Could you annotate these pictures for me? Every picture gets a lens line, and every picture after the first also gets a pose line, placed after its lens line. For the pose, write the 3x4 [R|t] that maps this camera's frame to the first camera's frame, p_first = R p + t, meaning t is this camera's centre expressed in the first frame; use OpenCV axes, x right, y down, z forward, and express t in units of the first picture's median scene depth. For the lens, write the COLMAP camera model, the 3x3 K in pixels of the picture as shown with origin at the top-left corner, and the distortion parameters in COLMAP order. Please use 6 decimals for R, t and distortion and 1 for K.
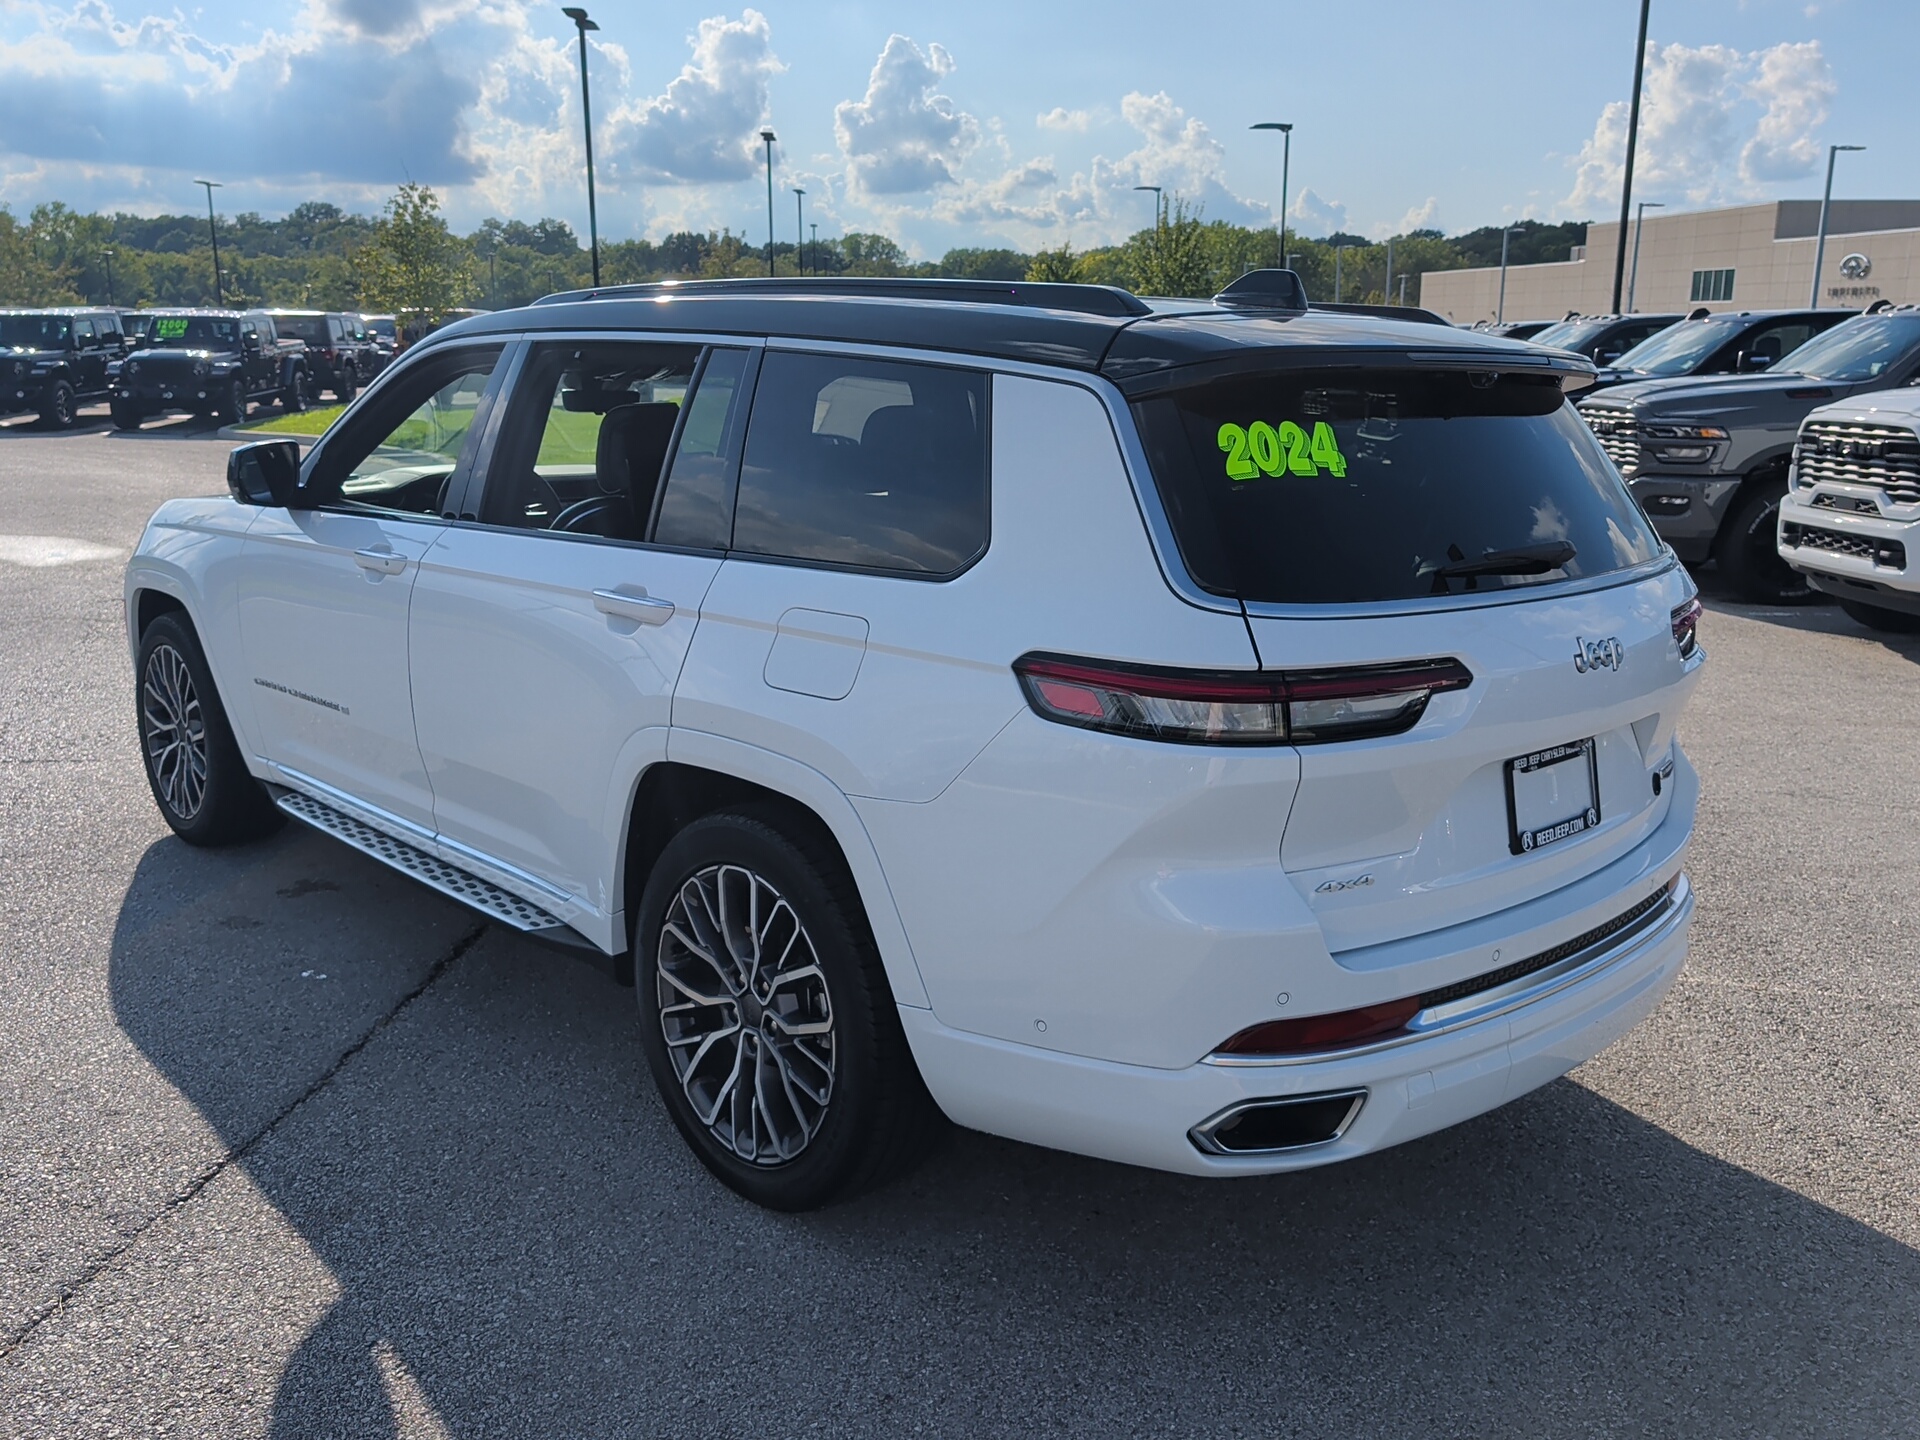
lens RADIAL K [[1609.3, 0, 955.0], [0, 1609.3, 715.9], [0, 0, 1]] dist [0.005777, -0.011075]
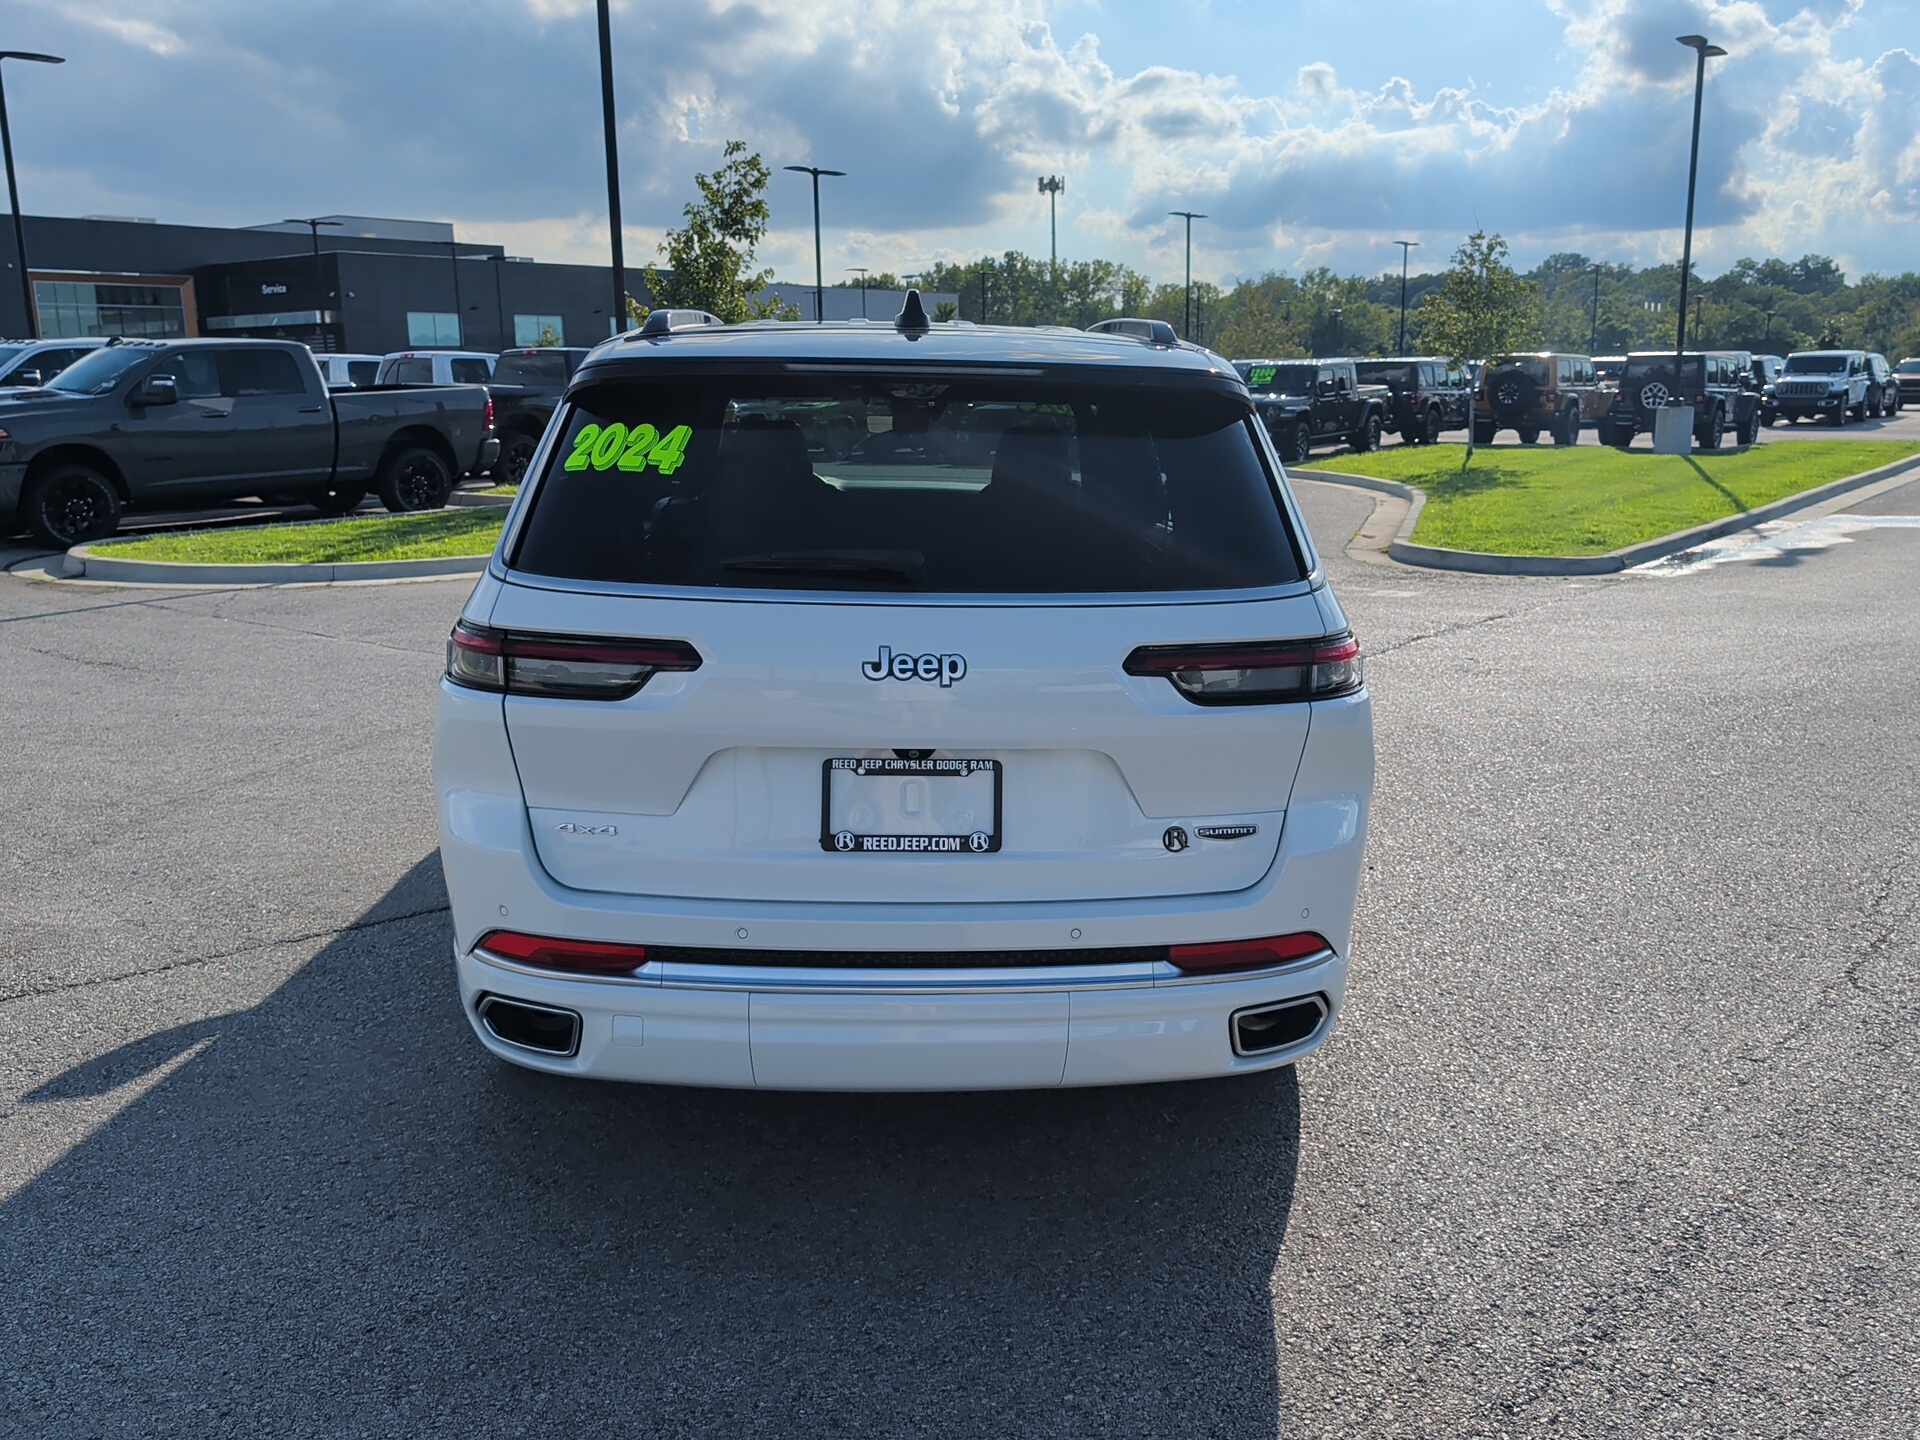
lens RADIAL K [[1609.3, 0, 969.2], [0, 1609.3, 714.0], [0, 0, 1]] dist [0.005777, -0.011075]
pose [[0.757813, 0.121312, -0.641095, 1.058624], [-0.140070, 0.989903, 0.021744, -0.034770], [0.637259, 0.073320, 0.767154, 0.270234]]
